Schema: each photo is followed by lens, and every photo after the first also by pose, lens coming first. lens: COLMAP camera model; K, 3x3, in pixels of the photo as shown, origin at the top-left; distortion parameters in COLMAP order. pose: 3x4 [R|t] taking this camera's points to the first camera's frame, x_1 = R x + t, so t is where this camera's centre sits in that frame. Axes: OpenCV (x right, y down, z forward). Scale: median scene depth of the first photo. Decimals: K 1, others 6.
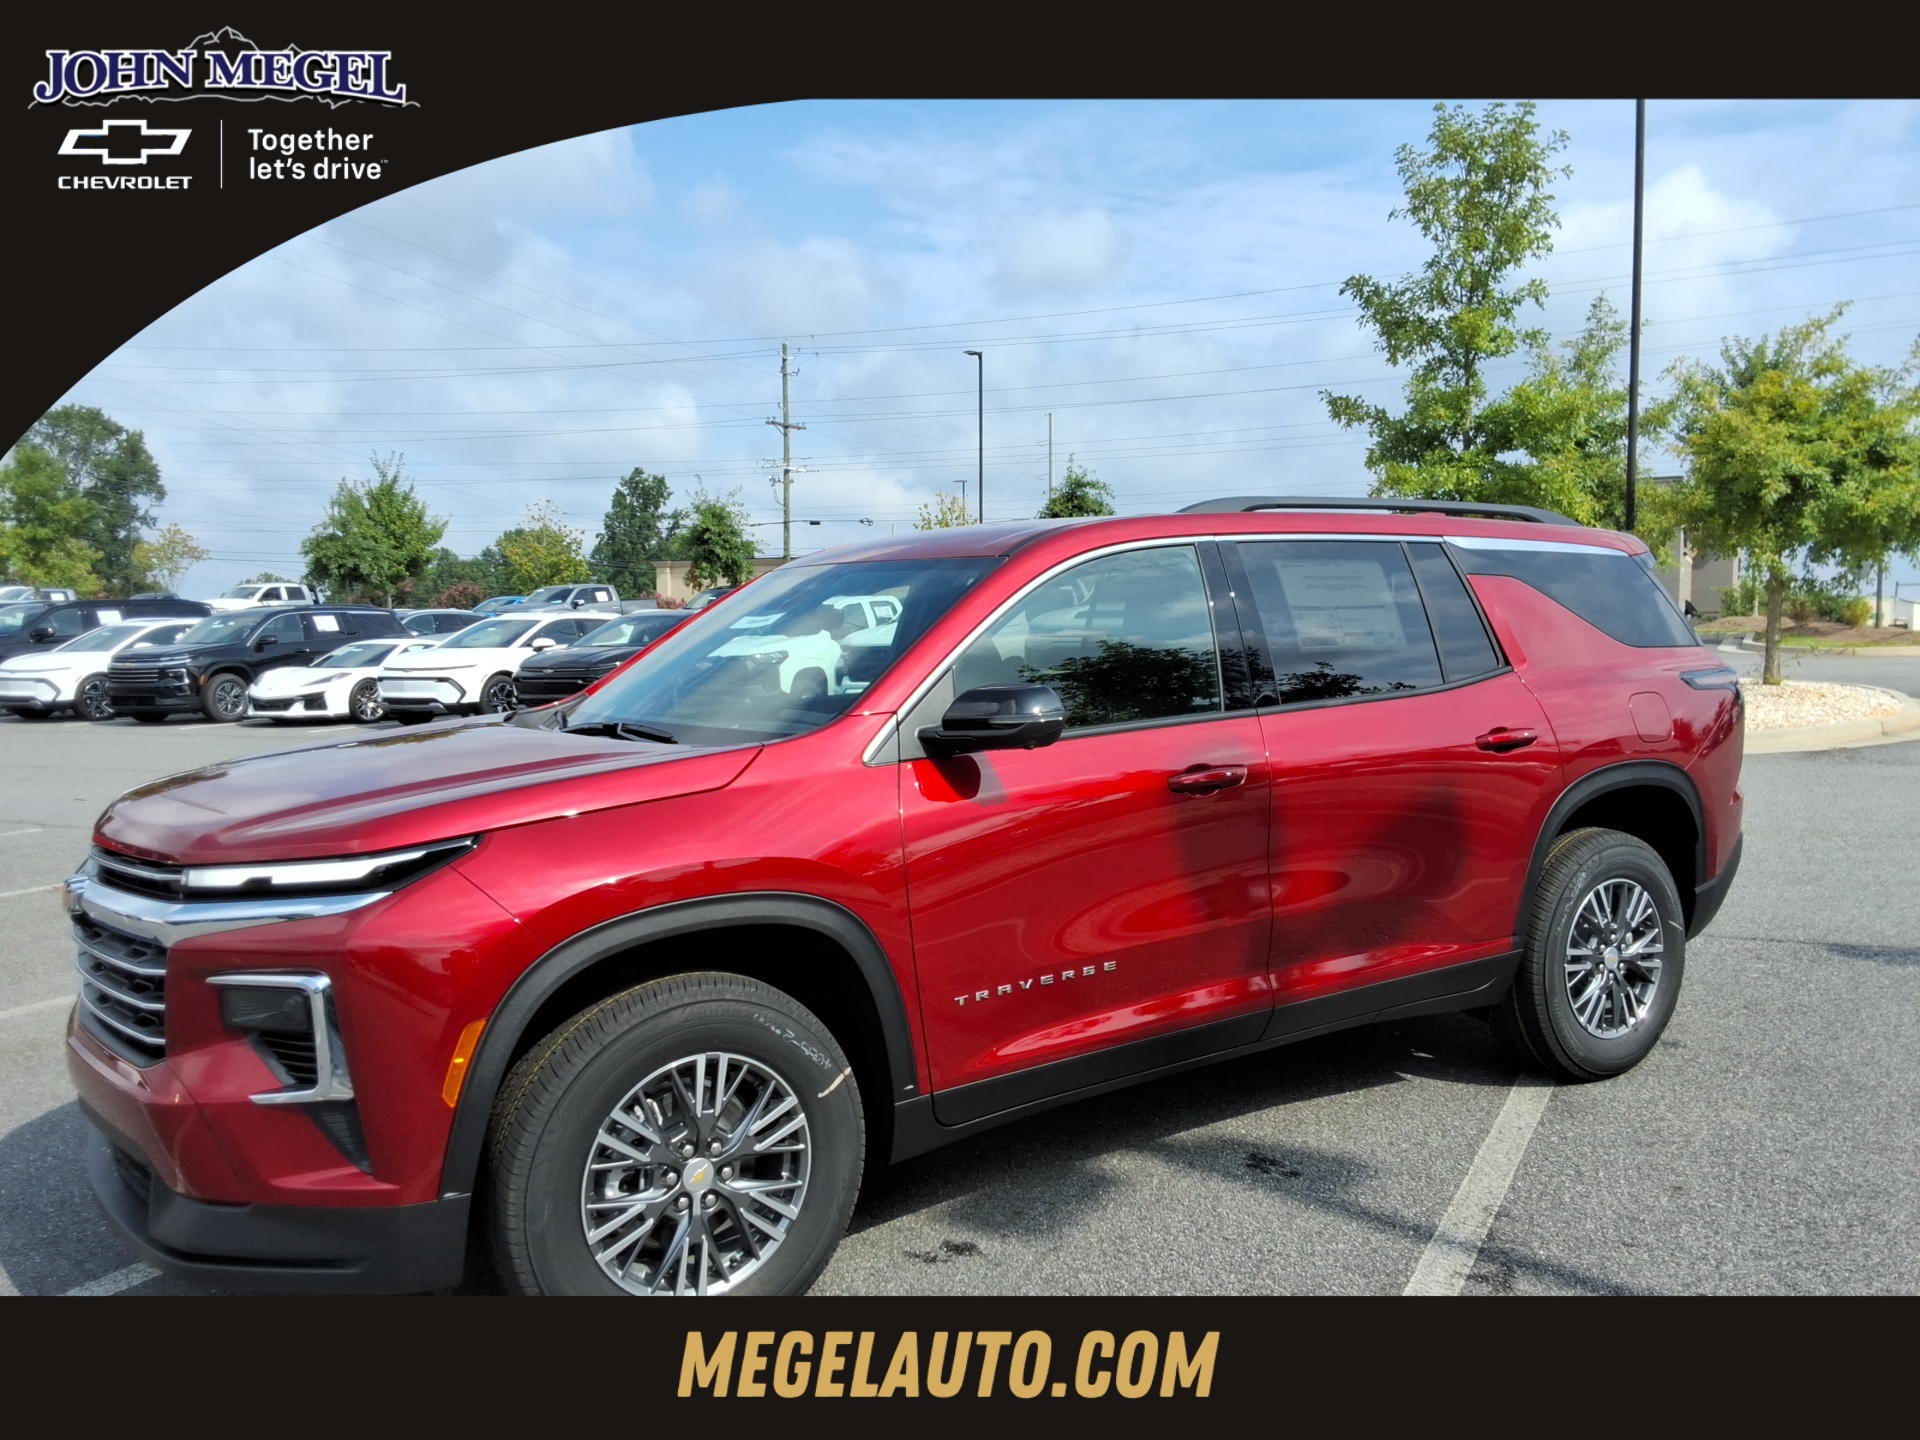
lens RADIAL K [[1540.3, 0, 971.2], [0, 1540.3, 721.7], [0, 0, 1]] dist [0.125497, -0.209888]
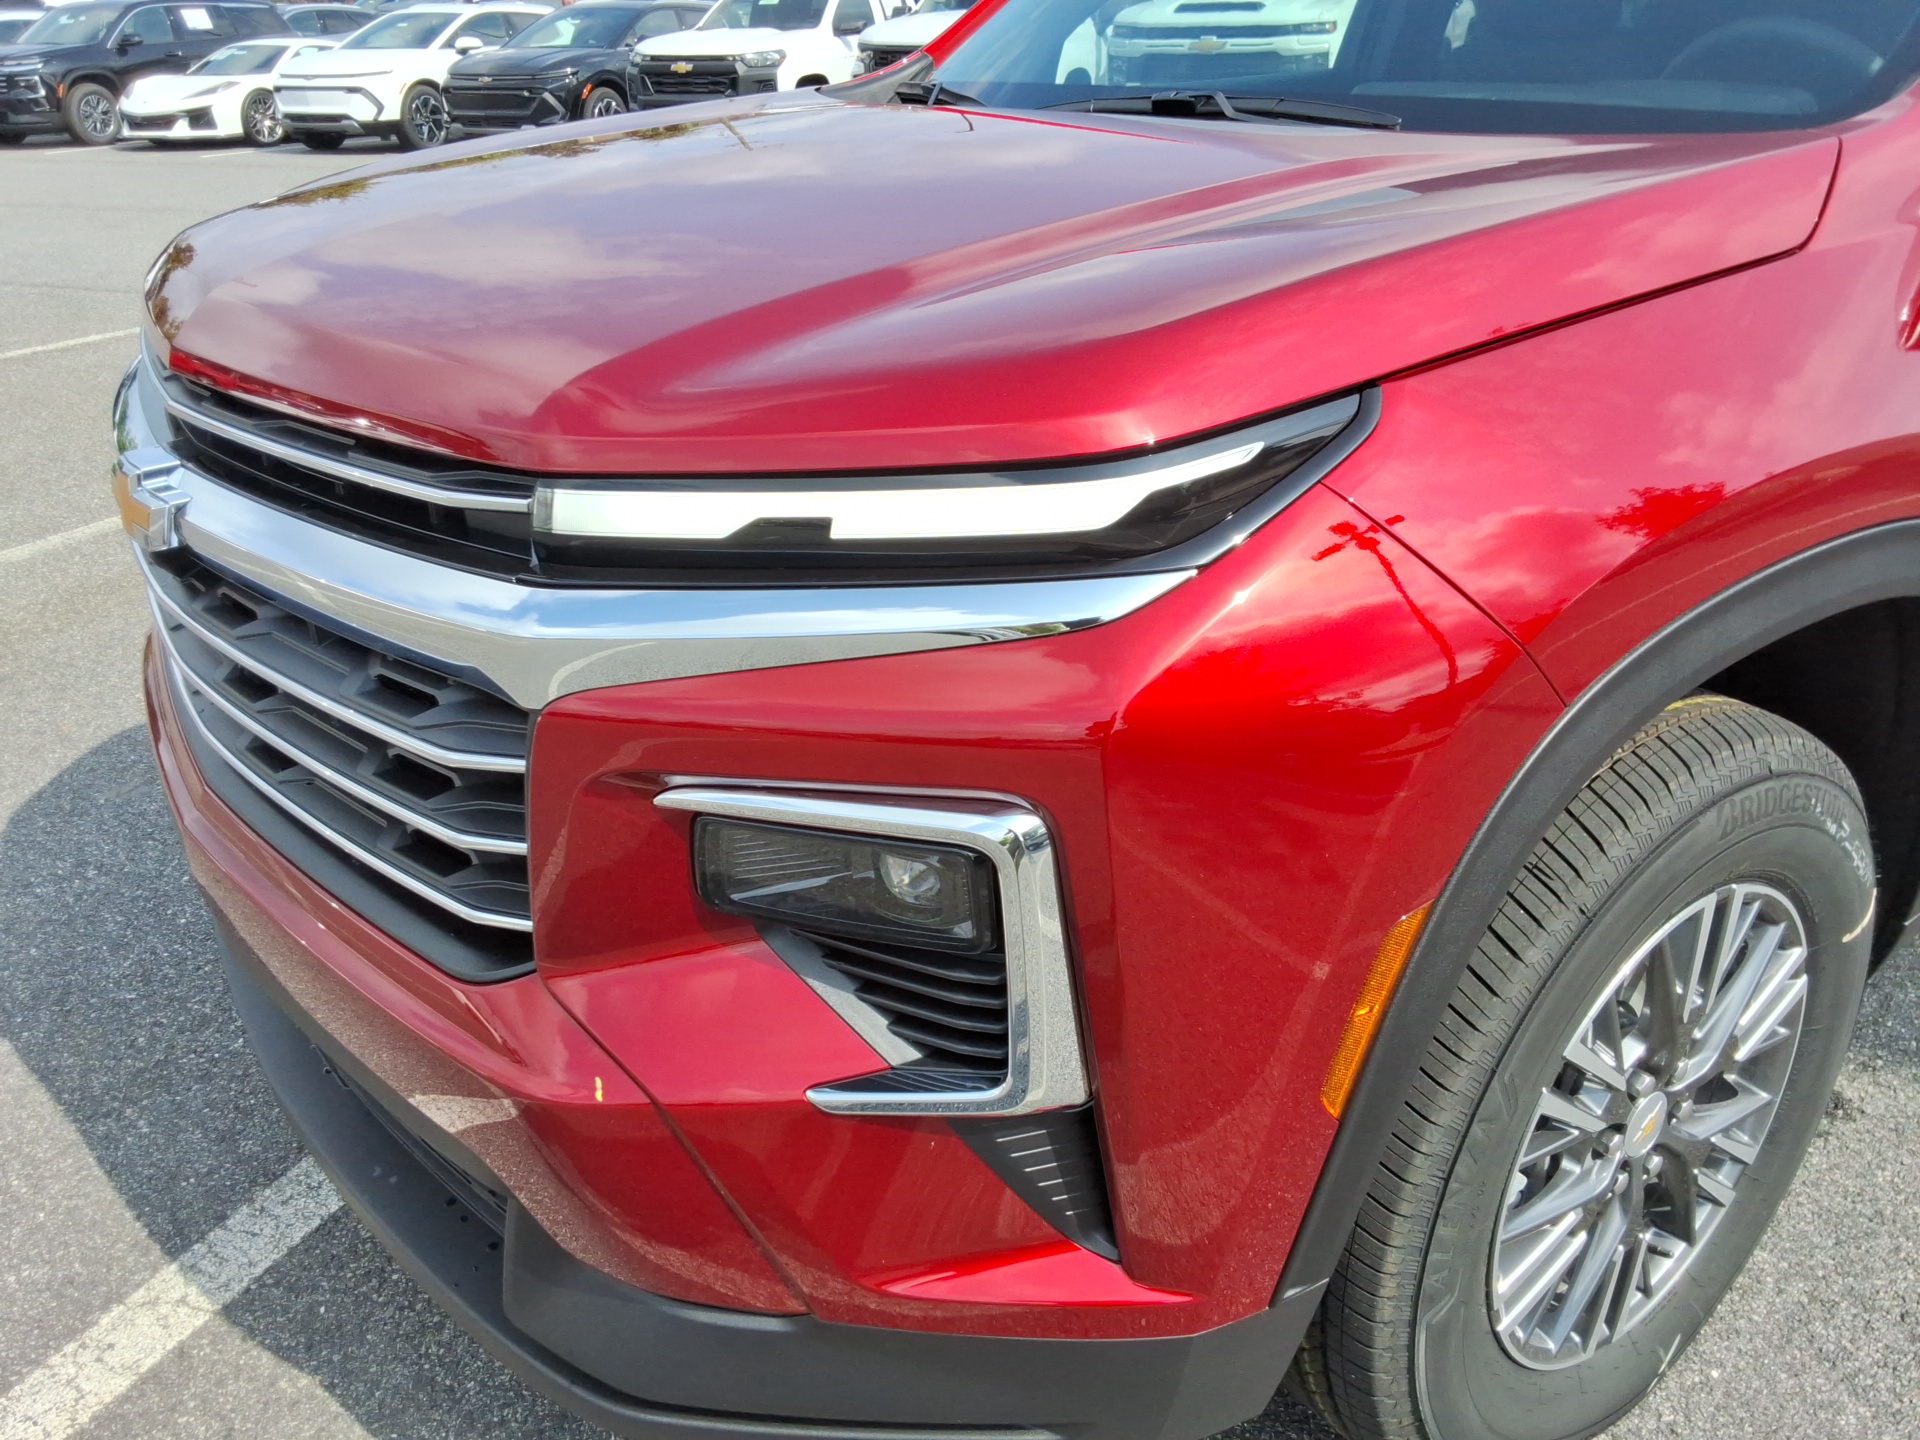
lens RADIAL K [[1564.7, 0, 960.0], [0, 1564.7, 720.0], [0, 0, 1]] dist [-0.037447, 0.001322]
pose [[0.998266, -0.006927, 0.058451, -0.069806], [-0.013358, 0.940477, 0.339595, 0.003989], [-0.057324, -0.339787, 0.938754, 0.106278]]
